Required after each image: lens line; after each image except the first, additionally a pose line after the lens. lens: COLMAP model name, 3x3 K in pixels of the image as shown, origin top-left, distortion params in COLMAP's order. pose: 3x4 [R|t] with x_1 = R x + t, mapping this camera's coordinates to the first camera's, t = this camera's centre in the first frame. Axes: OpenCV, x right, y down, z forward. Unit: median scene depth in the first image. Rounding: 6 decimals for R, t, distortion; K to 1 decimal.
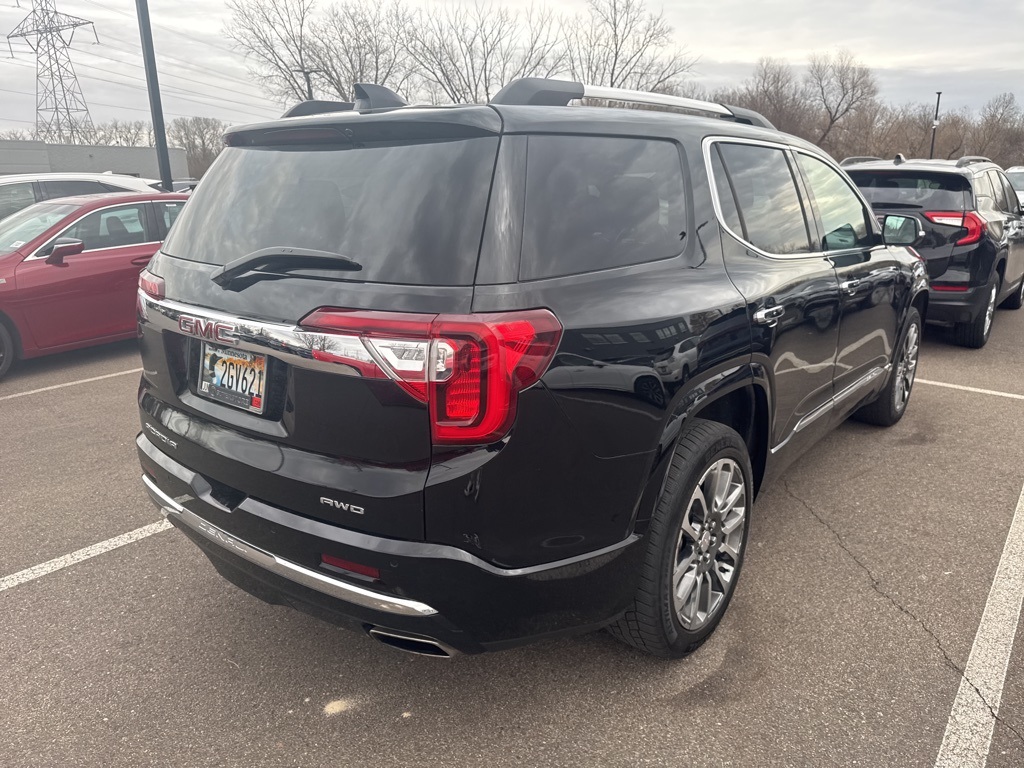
lens RADIAL K [[723.0, 0, 518.1], [0, 723.0, 388.3], [0, 0, 1]] dist [0.026193, -0.027619]
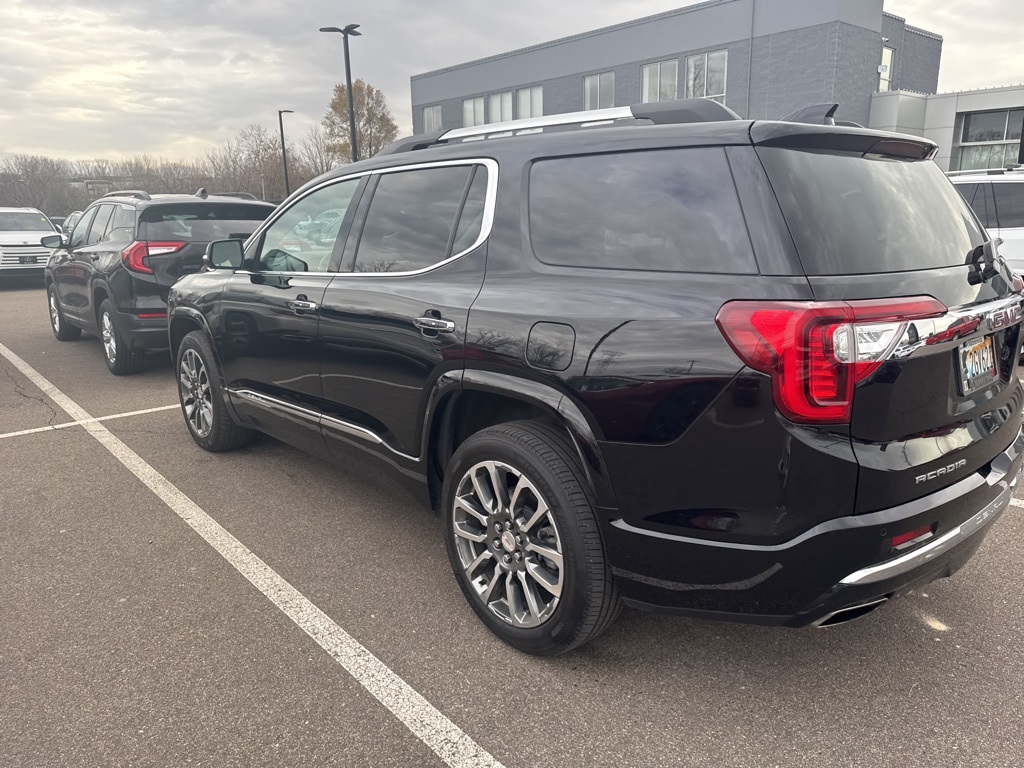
lens RADIAL K [[723.0, 0, 511.0], [0, 723.0, 379.2], [0, 0, 1]] dist [0.026193, -0.027619]
pose [[0.178062, -0.220697, 0.958951, -1.072988], [0.287238, 0.943739, 0.163861, -0.254069], [-0.941163, 0.246270, 0.231437, 0.965959]]
